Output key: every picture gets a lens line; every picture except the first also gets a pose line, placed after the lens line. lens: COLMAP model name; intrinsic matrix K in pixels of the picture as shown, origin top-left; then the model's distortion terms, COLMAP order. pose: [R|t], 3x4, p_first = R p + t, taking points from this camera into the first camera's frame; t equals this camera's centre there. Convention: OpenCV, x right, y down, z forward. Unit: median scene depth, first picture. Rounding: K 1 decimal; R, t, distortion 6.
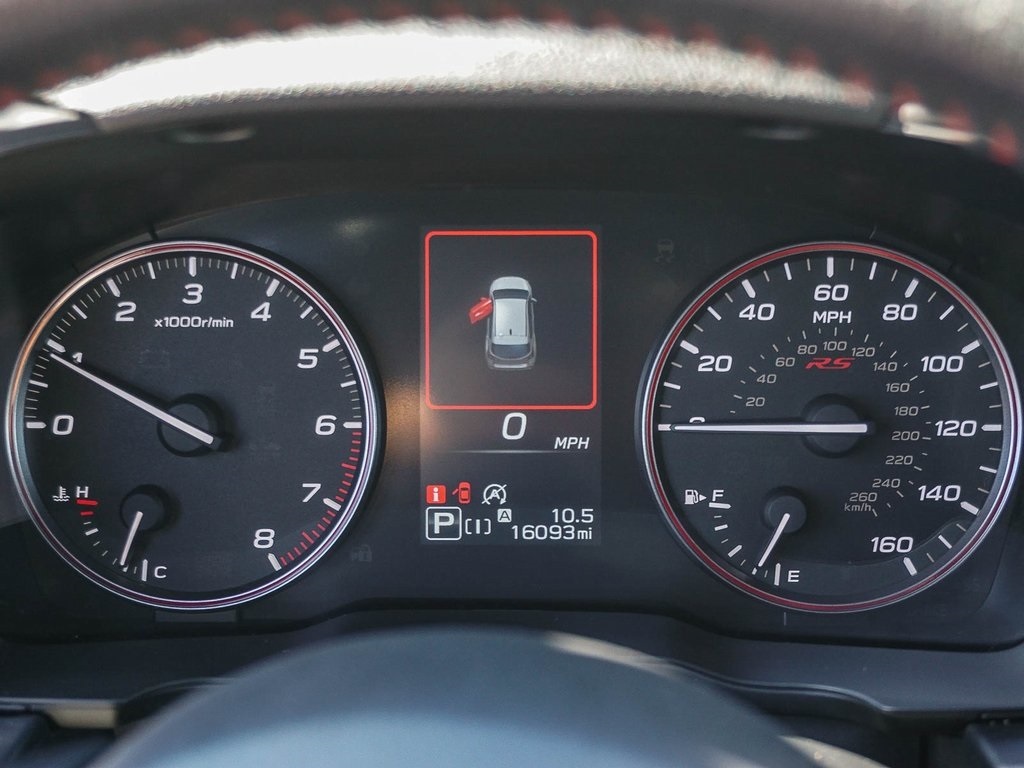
lens RADIAL K [[1519.2, 0, 512.1], [0, 1519.2, 384.4], [0, 0, 1]] dist [0.044572, 0.000000]
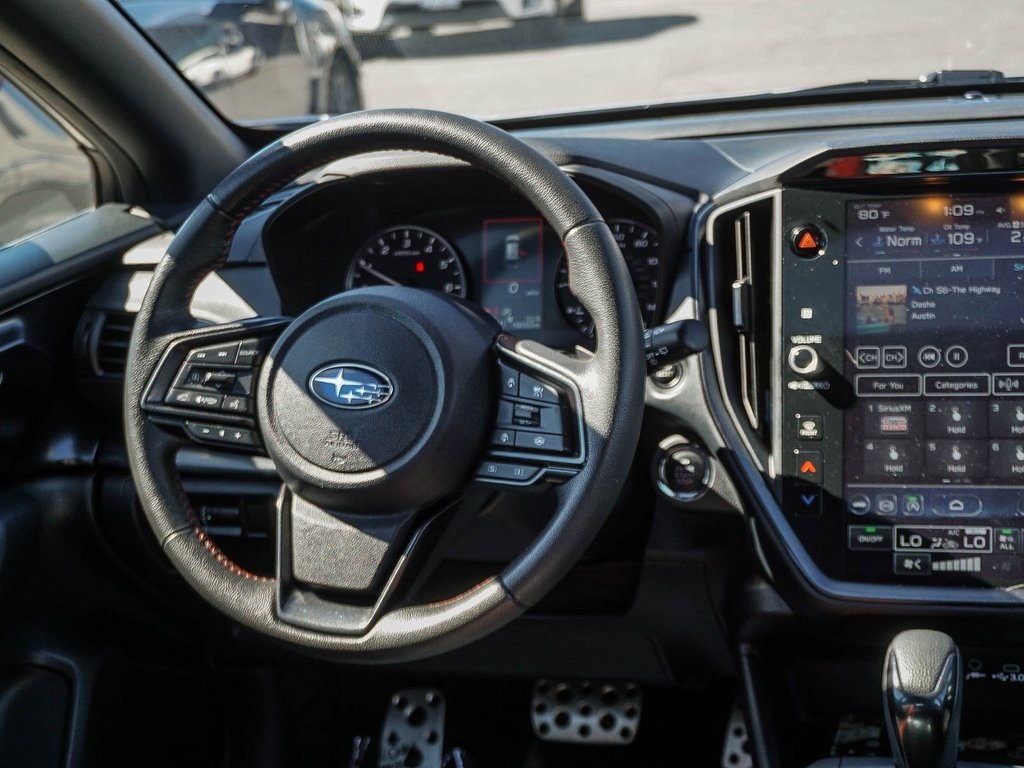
lens RADIAL K [[1778.3, 0, 506.1], [0, 1778.3, 384.4], [0, 0, 1]] dist [0.010273, 0.000000]
pose [[0.951762, -0.000683, -0.306836, 1.015066], [-0.008918, 0.999513, -0.029889, 0.310033], [0.306707, 0.031184, 0.951293, -2.170049]]
